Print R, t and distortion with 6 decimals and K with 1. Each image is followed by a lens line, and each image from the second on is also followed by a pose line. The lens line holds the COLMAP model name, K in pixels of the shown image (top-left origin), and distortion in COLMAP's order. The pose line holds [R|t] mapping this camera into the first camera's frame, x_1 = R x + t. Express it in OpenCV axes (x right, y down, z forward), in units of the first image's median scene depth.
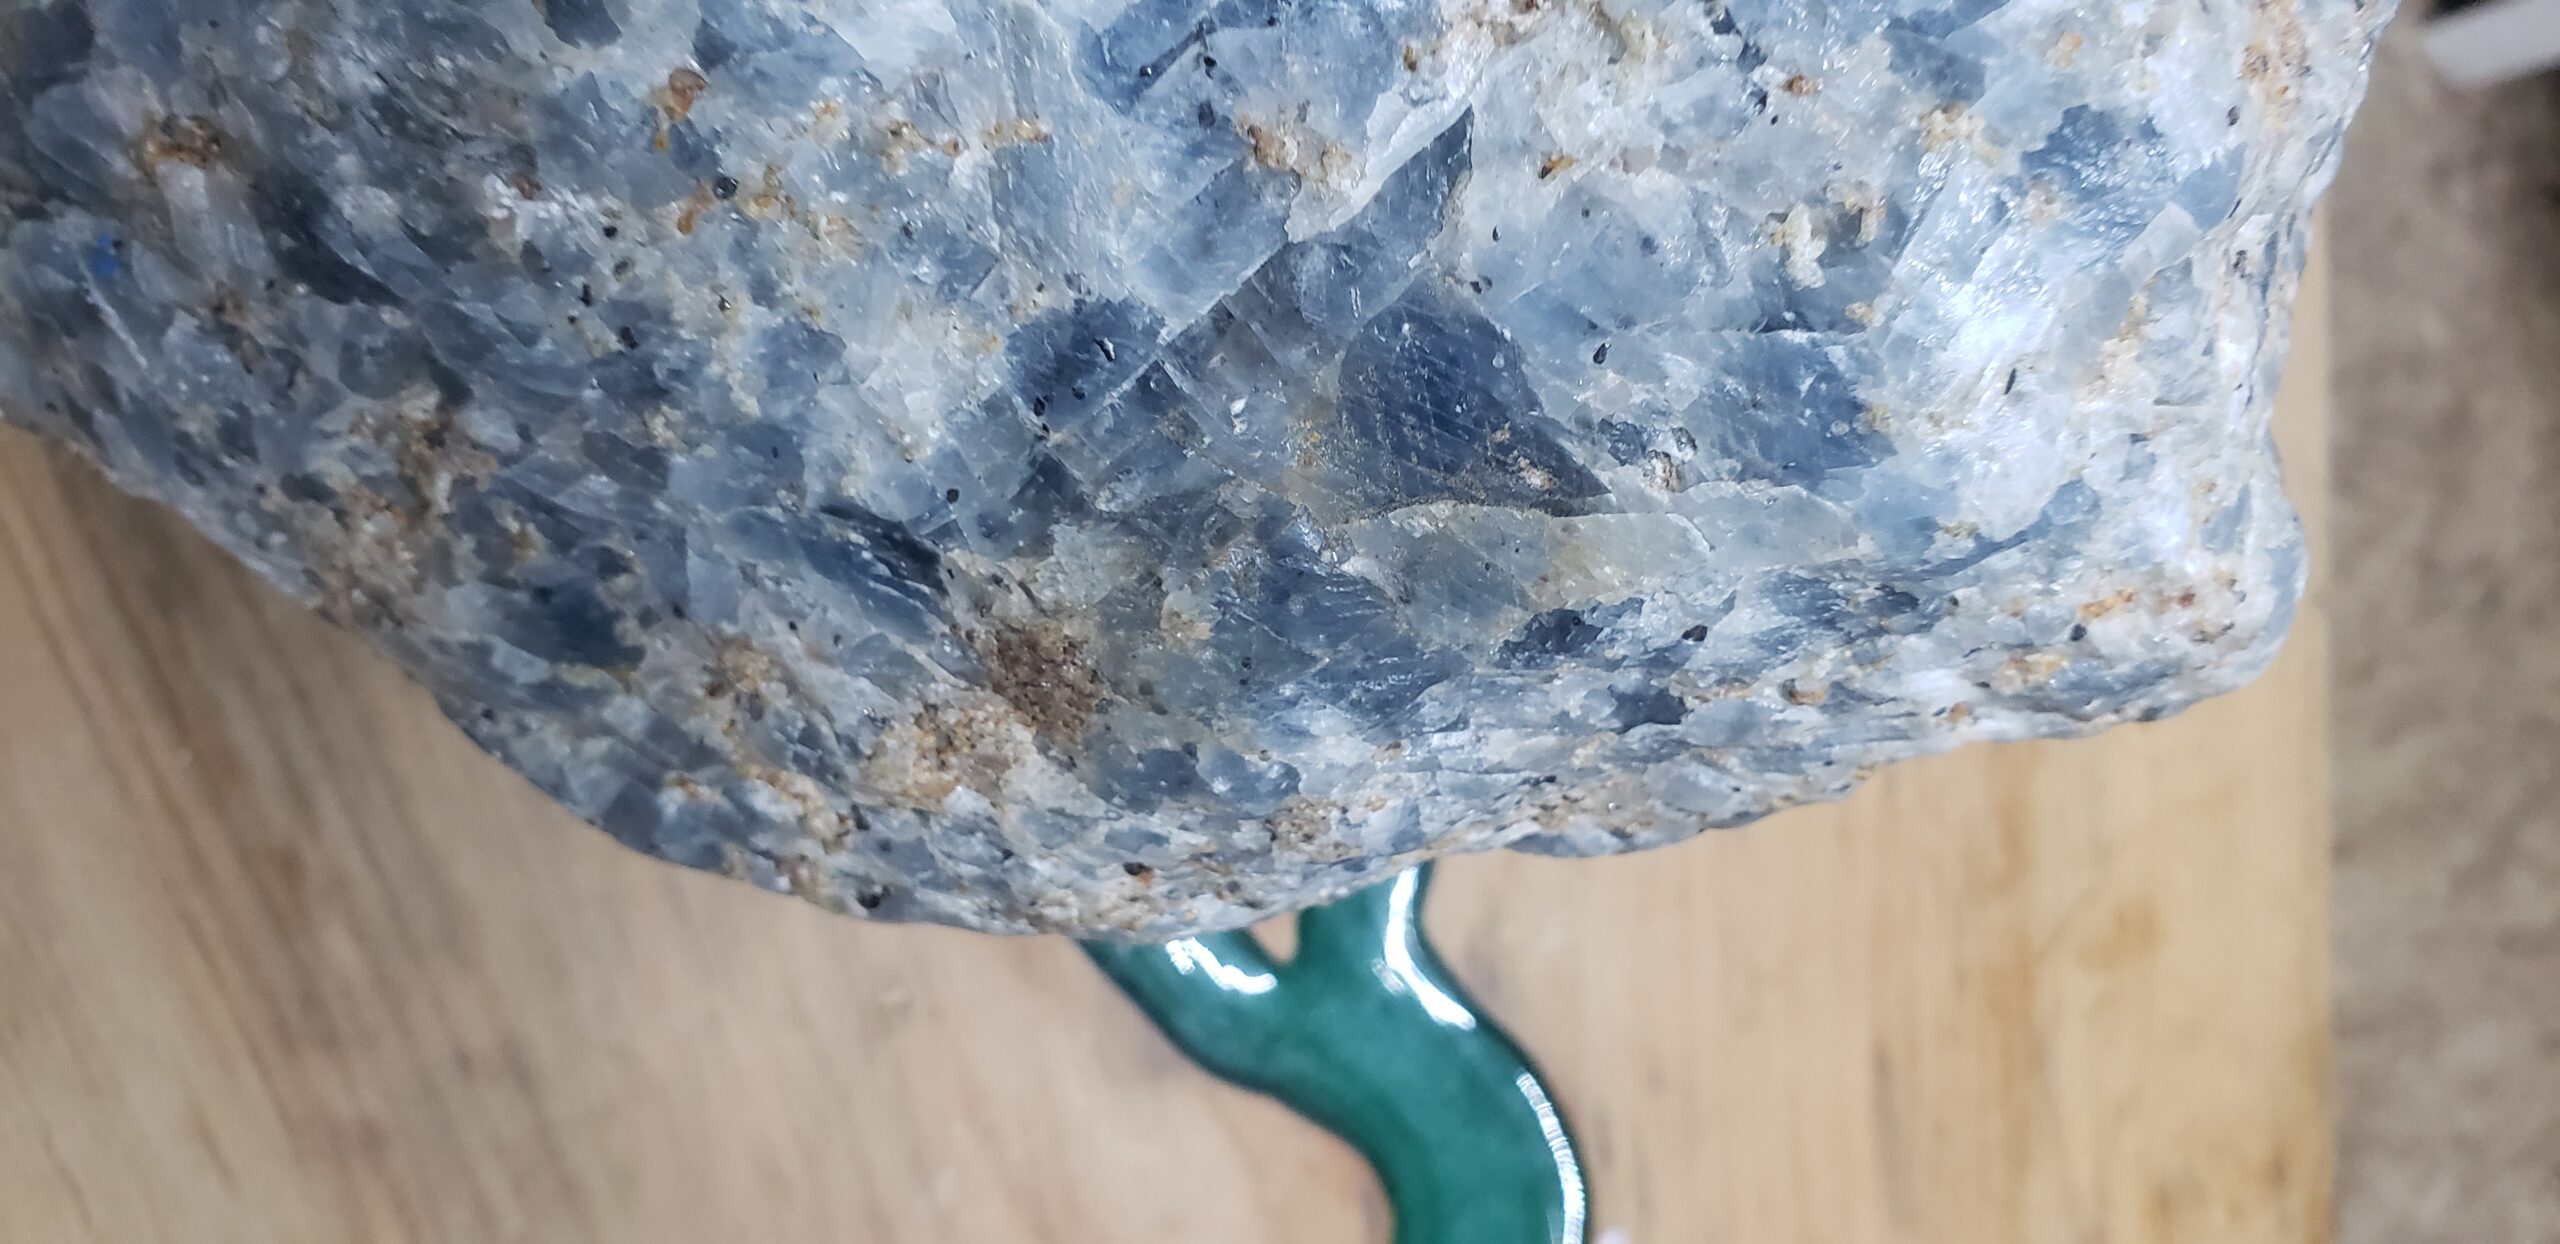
lens RADIAL K [[2068.5, 0, 1280.0], [0, 2068.5, 622.0], [0, 0, 1]] dist [0.156538, -0.677031]
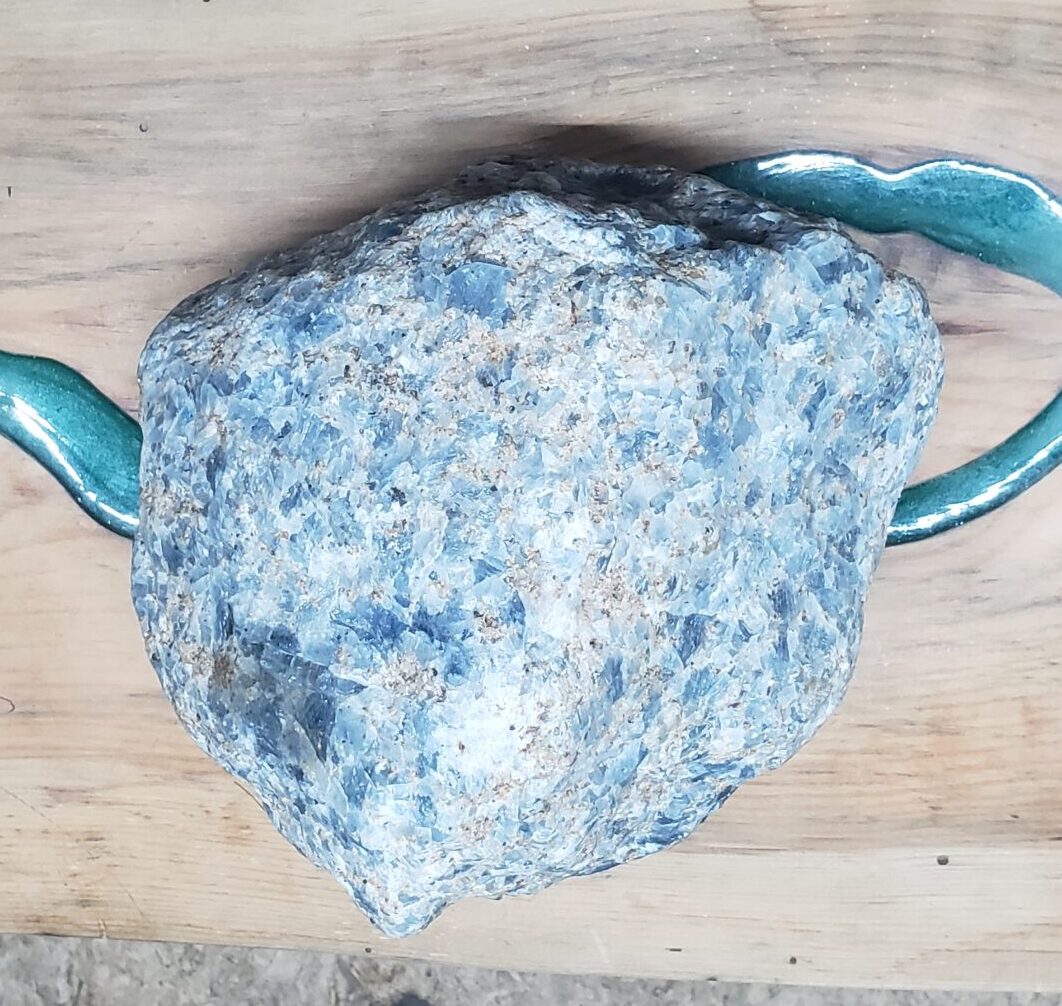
lens RADIAL K [[1916.9, 0, 486.8], [0, 1916.9, 460.1], [0, 0, 1]] dist [0.288276, -1.356322]
pose [[0.548462, 0.827100, -0.122866, 0.304825], [-0.834511, 0.550696, -0.018045, -0.589483], [0.052737, 0.112430, 0.992259, -2.889090]]
